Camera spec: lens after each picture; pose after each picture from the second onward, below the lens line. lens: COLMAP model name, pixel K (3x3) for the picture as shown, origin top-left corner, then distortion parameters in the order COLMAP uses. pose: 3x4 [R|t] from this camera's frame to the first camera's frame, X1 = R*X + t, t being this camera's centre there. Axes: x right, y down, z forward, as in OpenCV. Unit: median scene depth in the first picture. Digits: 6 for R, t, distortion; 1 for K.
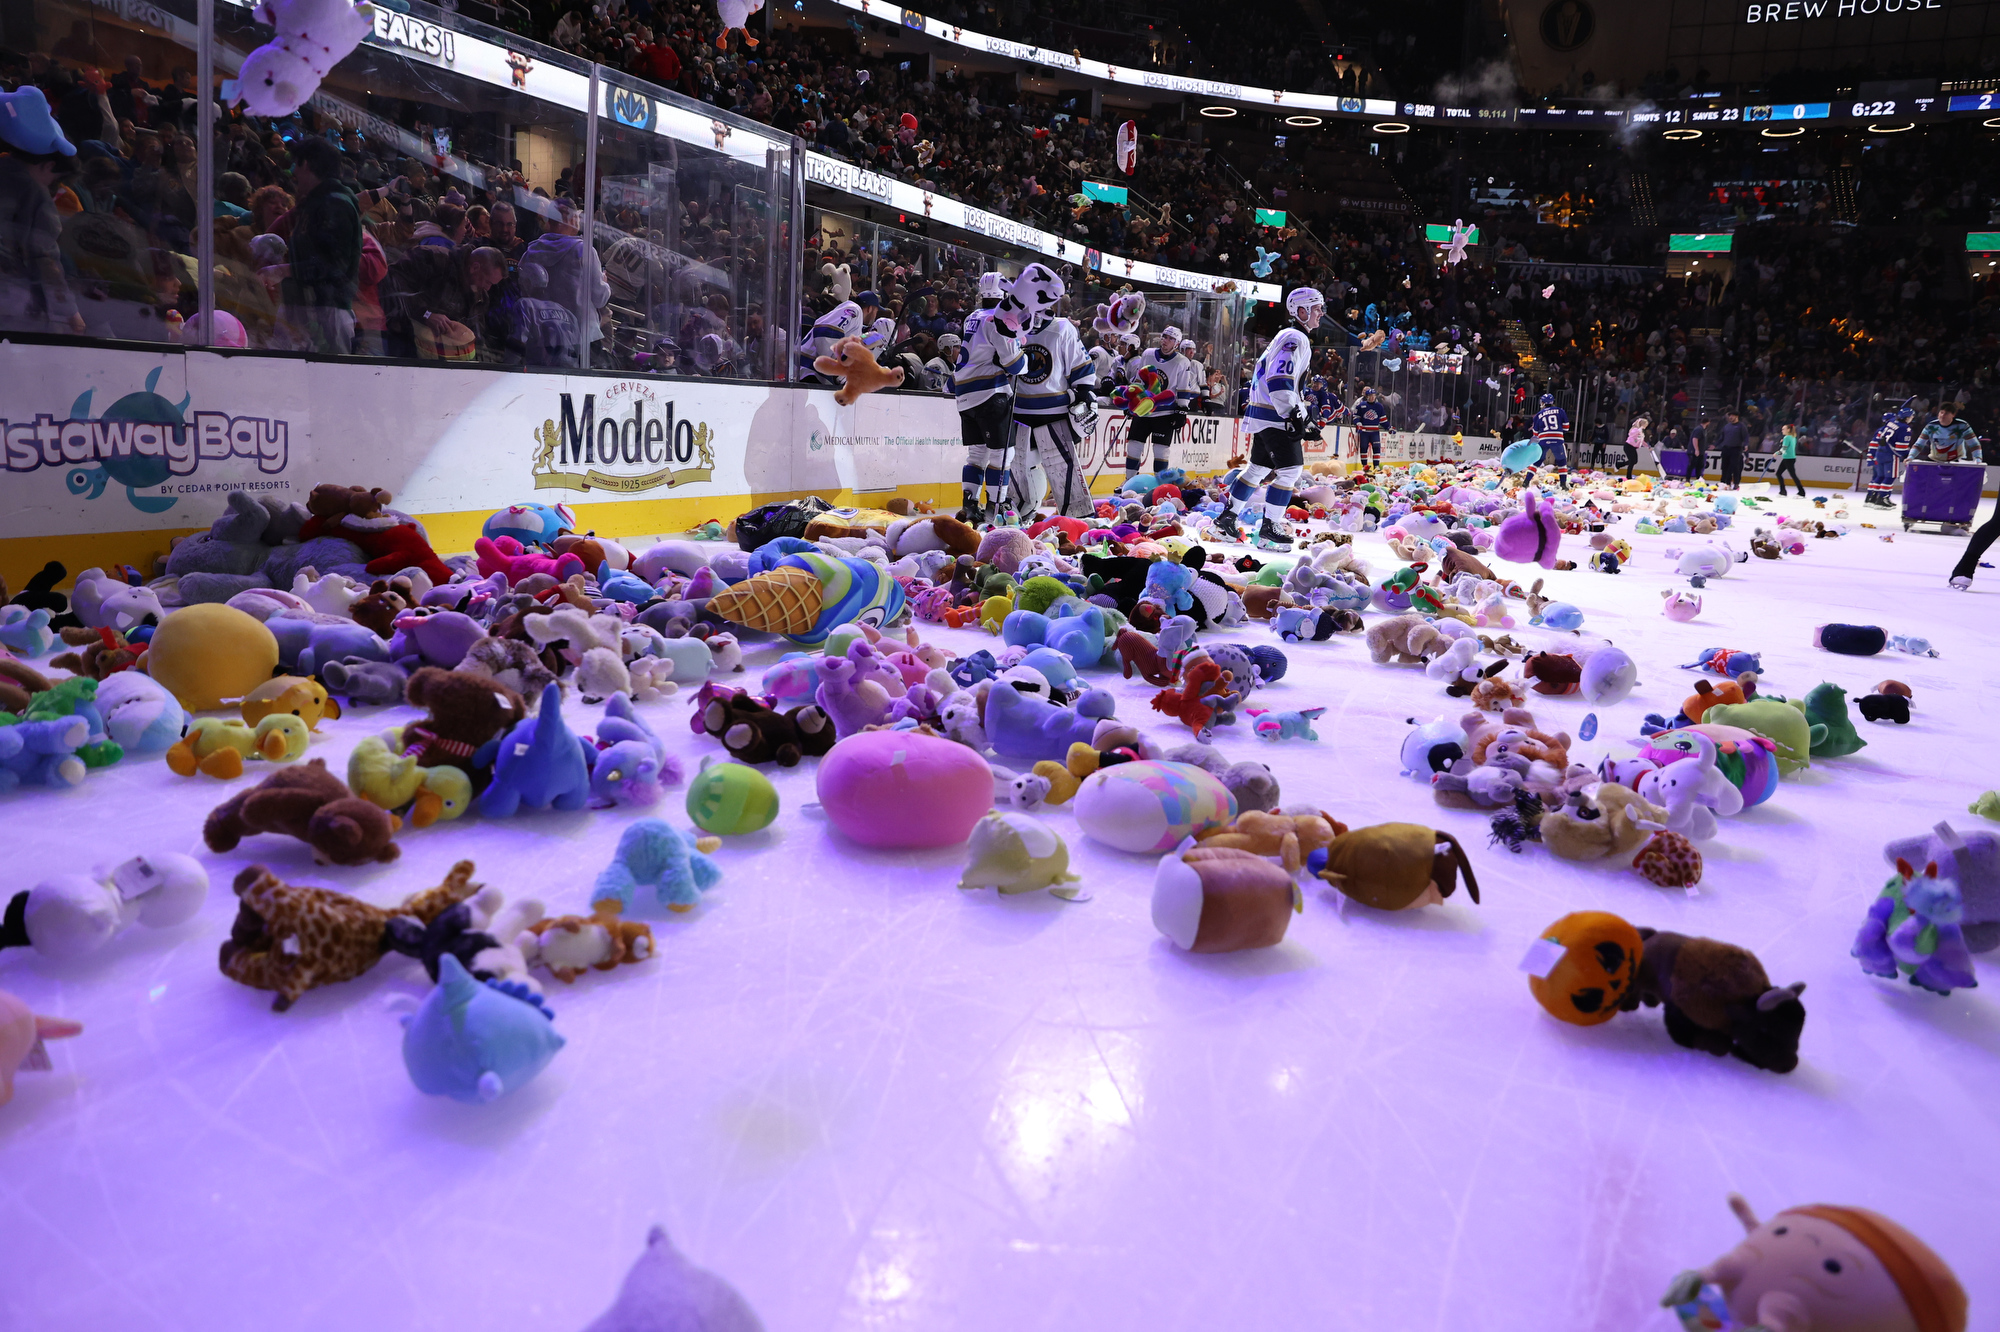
lens RADIAL K [[1366.9, 0, 1002.5], [0, 1366.9, 641.1], [0, 0, 1]] dist [-0.107674, 0.084663]
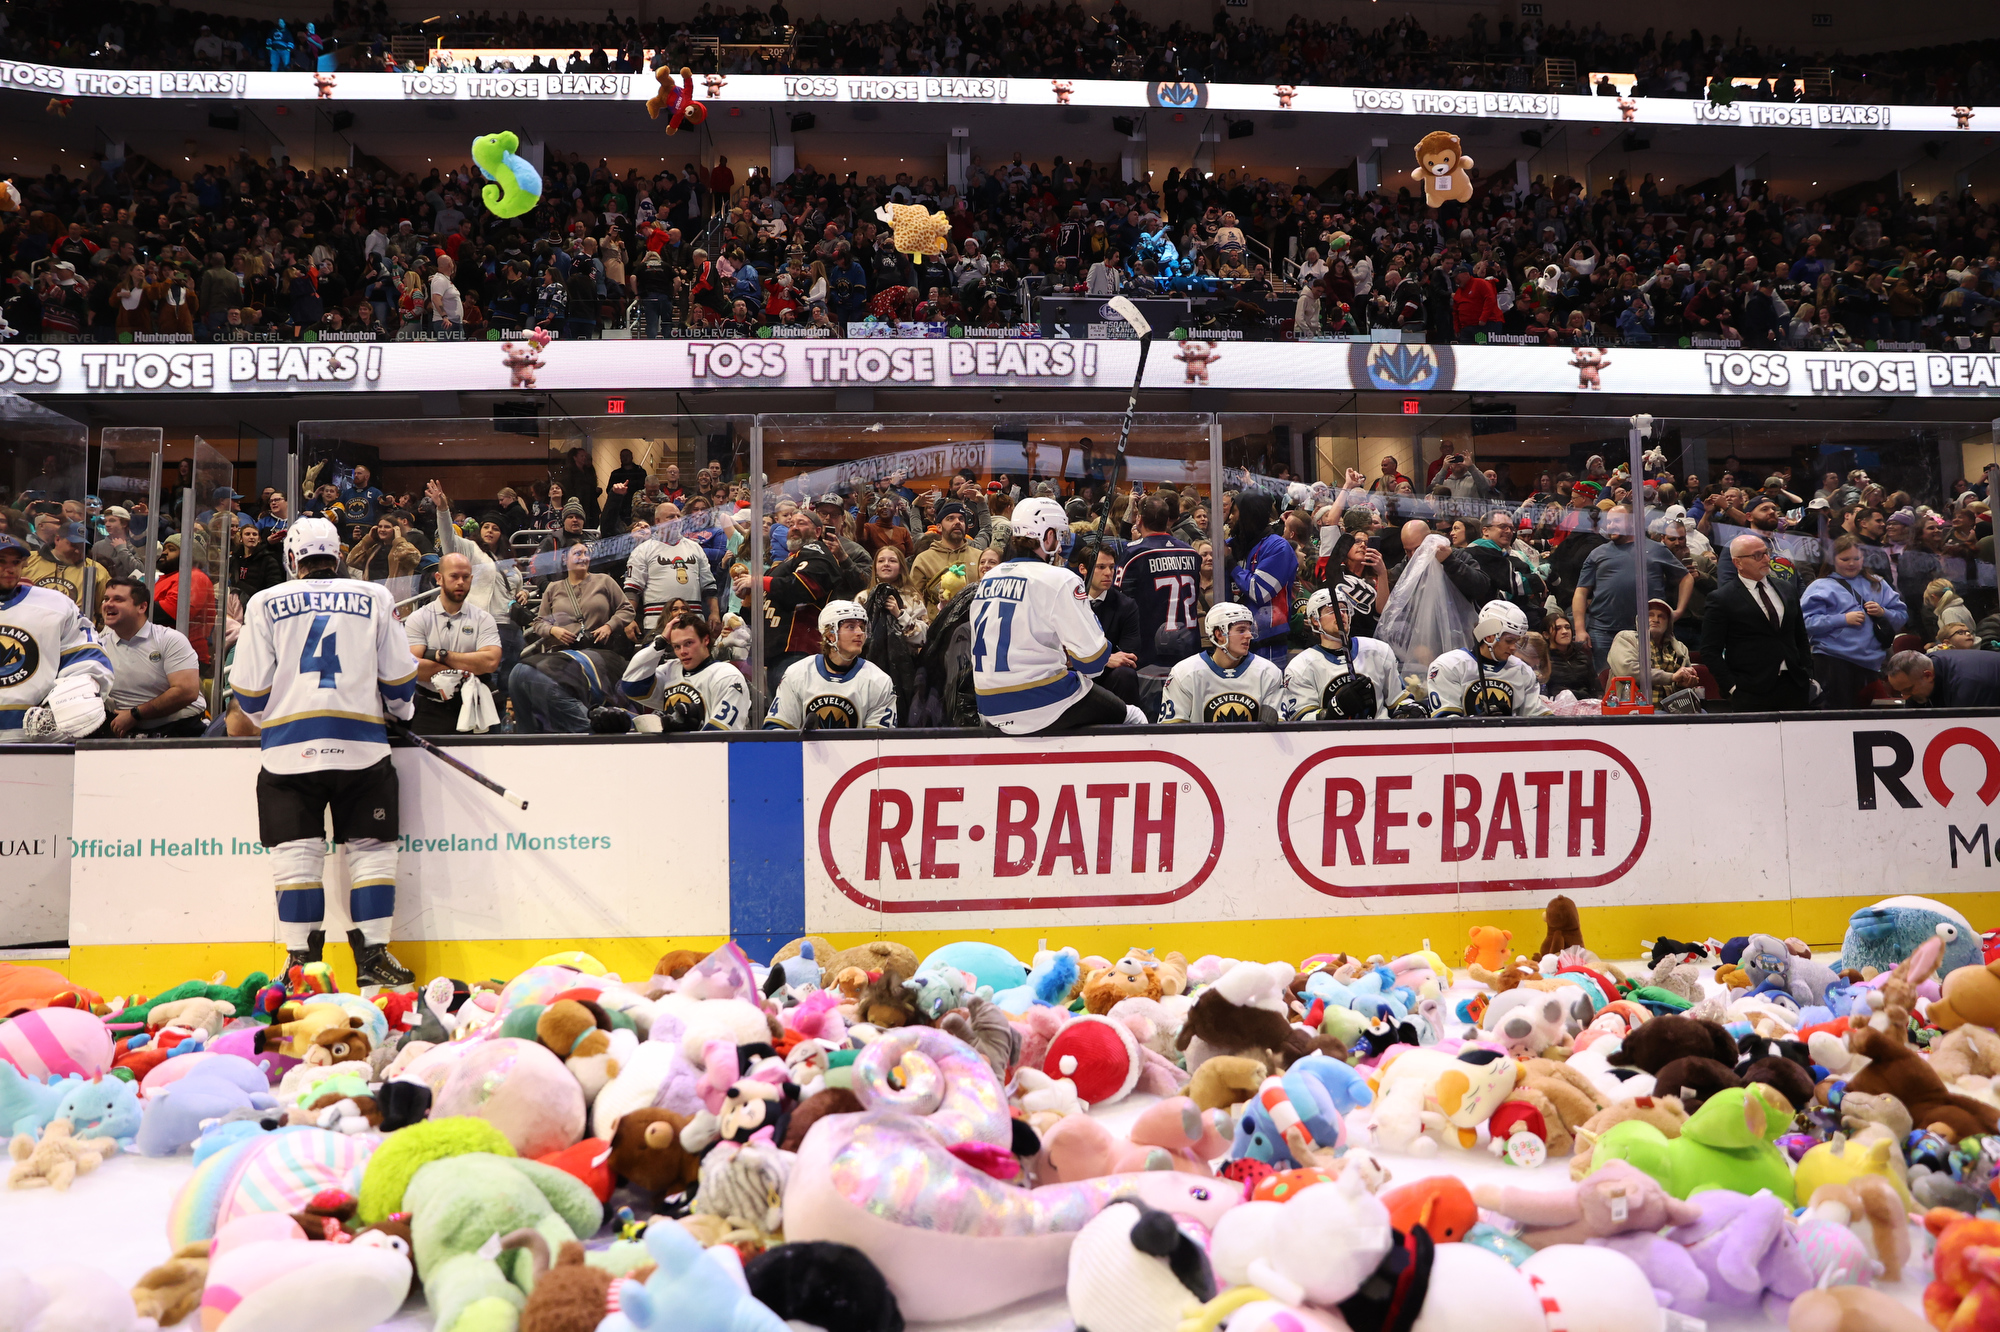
lens RADIAL K [[1366.9, 0, 1002.5], [0, 1366.9, 641.1], [0, 0, 1]] dist [-0.107674, 0.084663]
pose [[0.501377, -0.140291, -0.853779, 0.377450], [-0.093838, 0.972130, -0.214844, -0.112370], [0.860125, 0.187835, 0.474239, 0.792969]]
